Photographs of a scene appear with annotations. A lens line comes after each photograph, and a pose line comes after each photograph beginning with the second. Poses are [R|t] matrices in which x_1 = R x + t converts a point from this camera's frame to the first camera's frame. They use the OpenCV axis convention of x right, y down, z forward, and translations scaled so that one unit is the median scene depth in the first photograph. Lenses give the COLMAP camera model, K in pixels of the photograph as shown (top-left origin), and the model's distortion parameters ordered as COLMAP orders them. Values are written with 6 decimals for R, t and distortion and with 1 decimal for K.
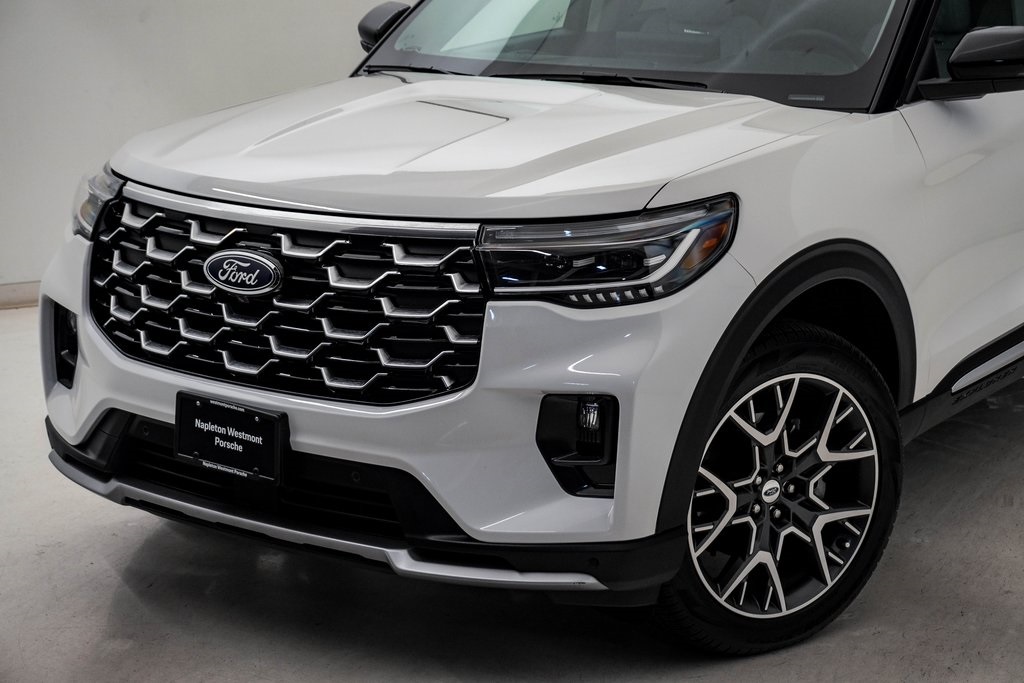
lens RADIAL K [[1992.8, 0, 517.8], [0, 1992.8, 340.4], [0, 0, 1]] dist [0.061407, 0.000000]
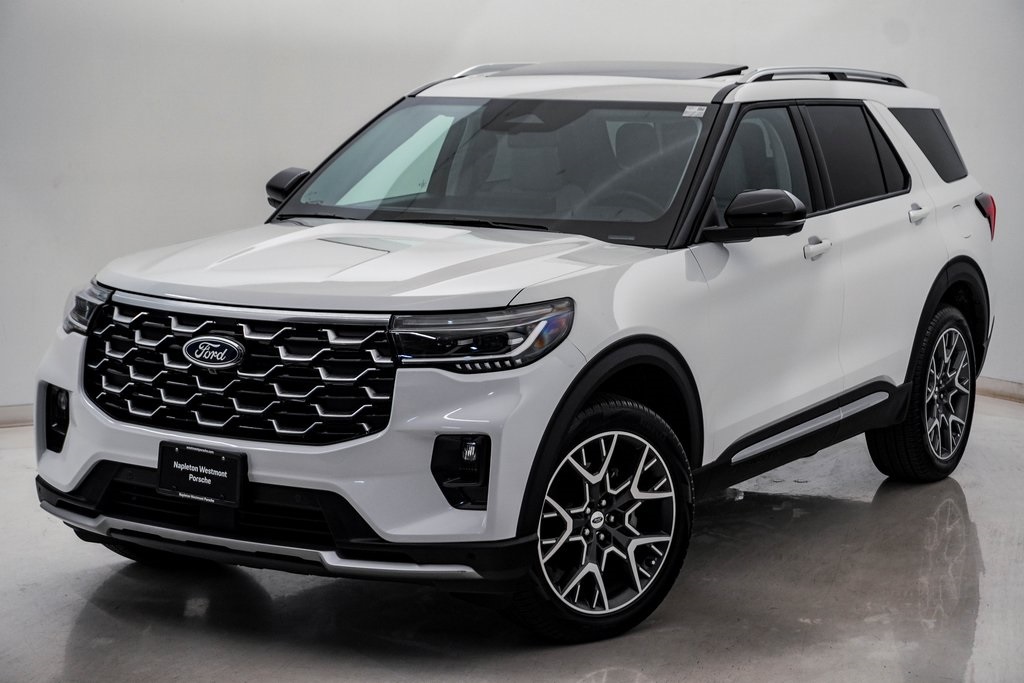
lens RADIAL K [[2118.1, 0, 502.7], [0, 2118.1, 339.7], [0, 0, 1]] dist [0.077405, 0.000000]
pose [[0.996187, 0.009304, 0.086745, -0.065960], [-0.000354, 0.994720, -0.102628, 0.105482], [-0.087242, 0.102206, 0.990930, -0.453185]]
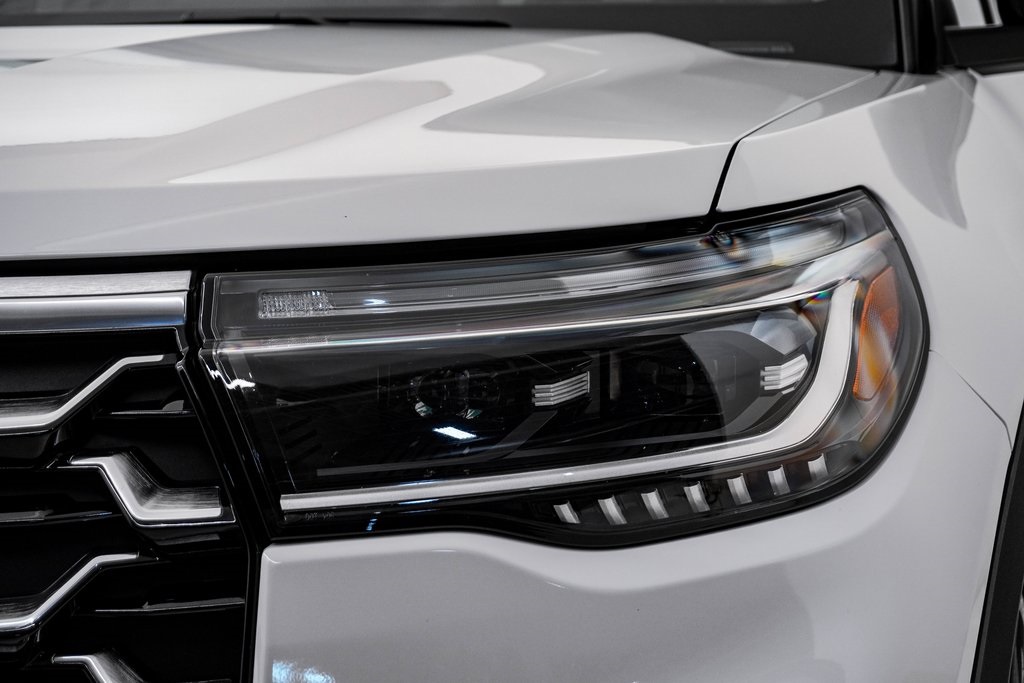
lens RADIAL K [[2181.4, 0, 511.9], [0, 2181.4, 342.1], [0, 0, 1]] dist [0.013769, 0.000000]
pose [[0.933886, -0.037397, 0.355610, -0.080488], [0.084369, 0.989481, -0.117511, -0.009177], [-0.347475, 0.139745, 0.927218, 0.666630]]
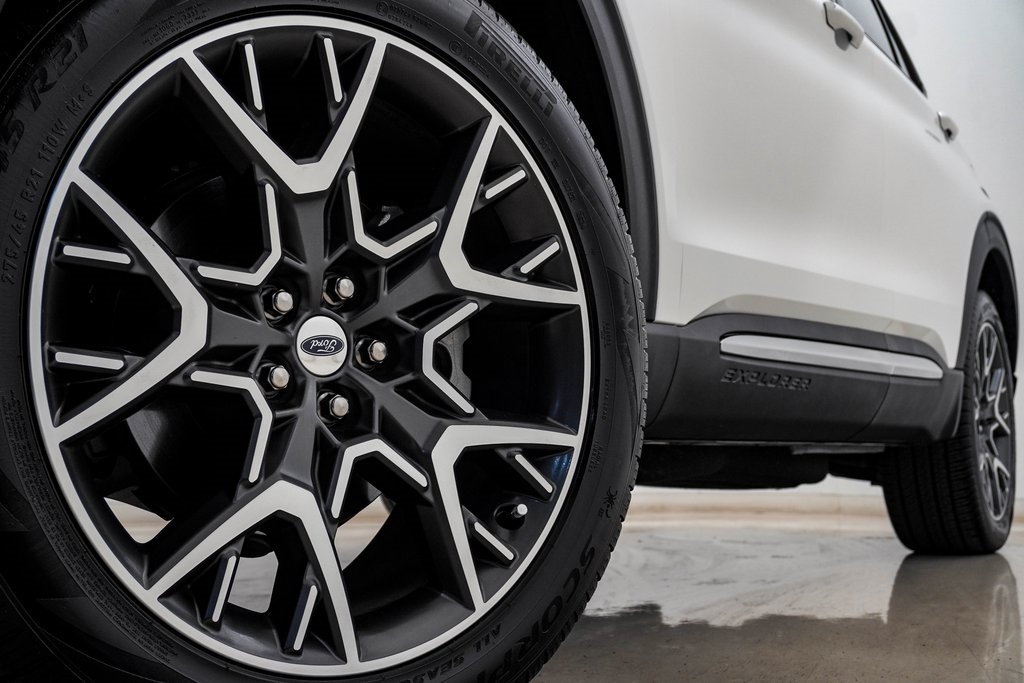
lens RADIAL K [[1344.9, 0, 518.9], [0, 1344.9, 338.5], [0, 0, 1]] dist [-0.020654, 0.000000]
pose [[0.992981, 0.018135, 0.116876, 0.139484], [0.020105, 0.947913, -0.317894, 0.165293], [-0.116554, 0.318012, 0.940895, 0.773983]]
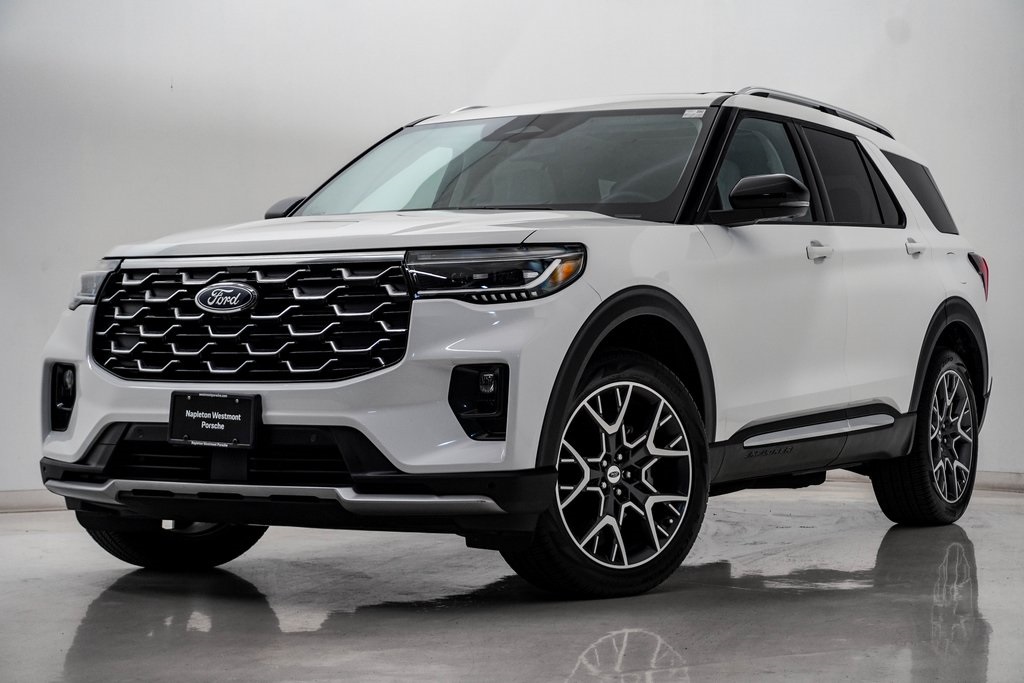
lens RADIAL K [[2181.4, 0, 508.9], [0, 2181.4, 341.8], [0, 0, 1]] dist [0.013769, 0.000000]
pose [[0.994257, 0.005342, 0.106885, -0.104065], [0.020097, 0.971664, -0.235510, 0.345147], [-0.105115, 0.236305, 0.965977, -0.445149]]
